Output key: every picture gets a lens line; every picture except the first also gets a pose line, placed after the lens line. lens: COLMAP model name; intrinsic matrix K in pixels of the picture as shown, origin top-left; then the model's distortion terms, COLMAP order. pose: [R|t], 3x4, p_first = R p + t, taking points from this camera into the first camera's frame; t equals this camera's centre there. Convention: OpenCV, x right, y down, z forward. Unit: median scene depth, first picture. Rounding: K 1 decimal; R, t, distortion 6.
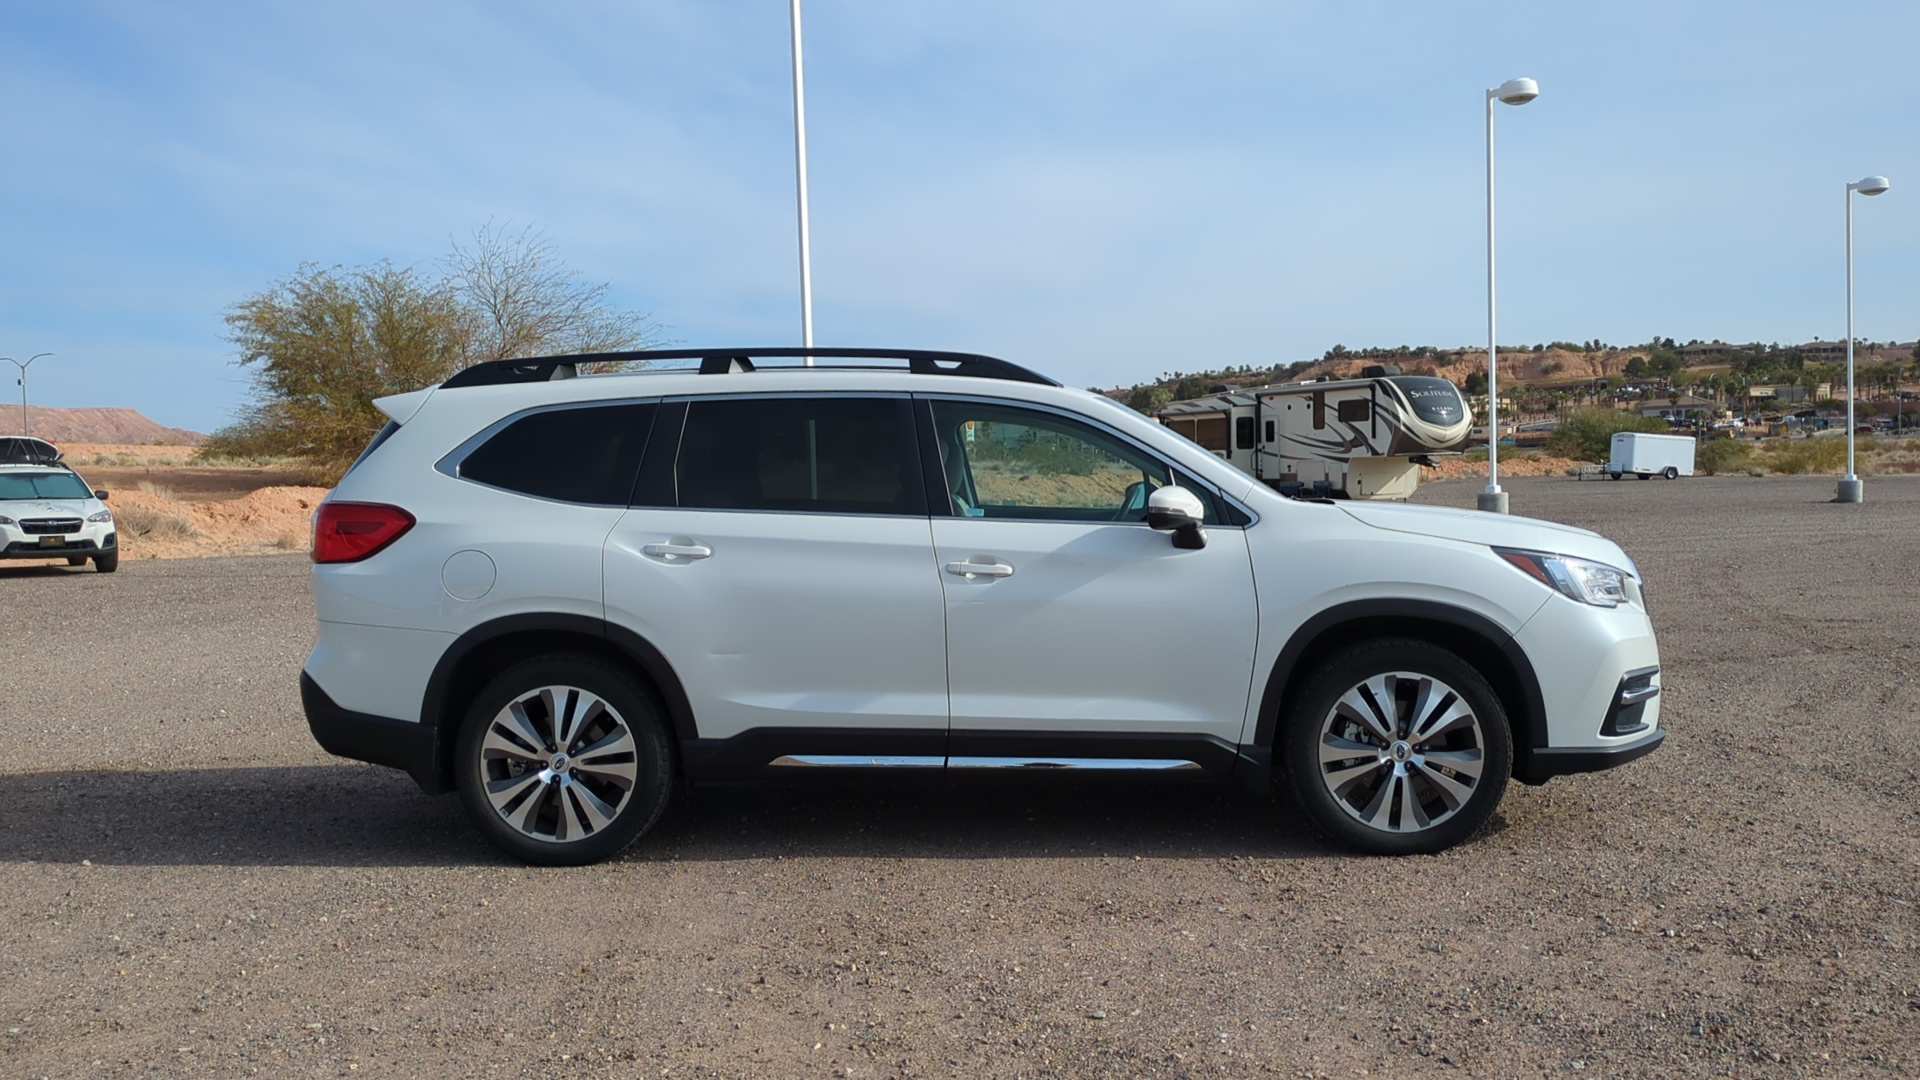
lens RADIAL K [[1642.5, 0, 978.8], [0, 1642.5, 540.0], [0, 0, 1]] dist [0.043390, -0.016820]
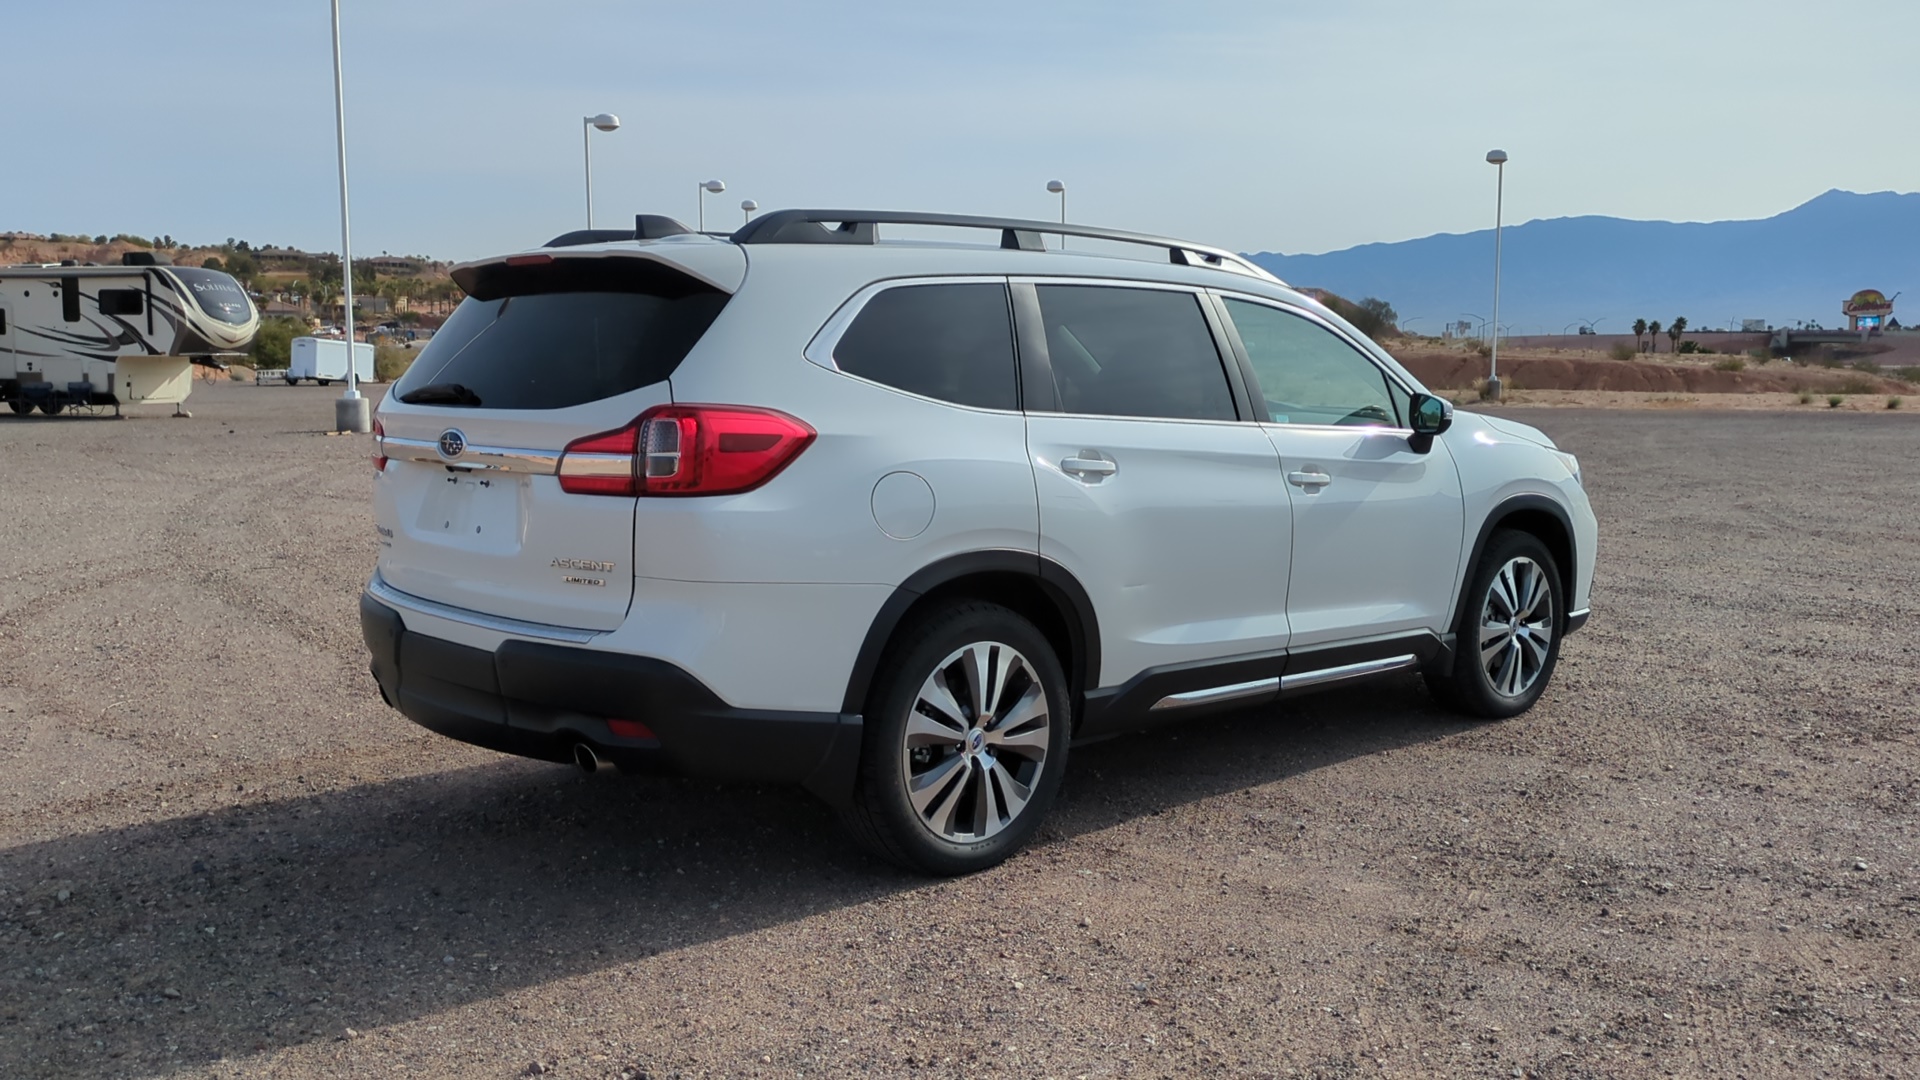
lens RADIAL K [[1642.5, 0, 978.8], [0, 1642.5, 540.0], [0, 0, 1]] dist [0.043390, -0.016820]
pose [[0.695083, -0.053859, 0.716909, -0.179772], [0.013318, 0.997983, 0.062063, -0.001847], [-0.718806, -0.033592, 0.694399, 0.102109]]
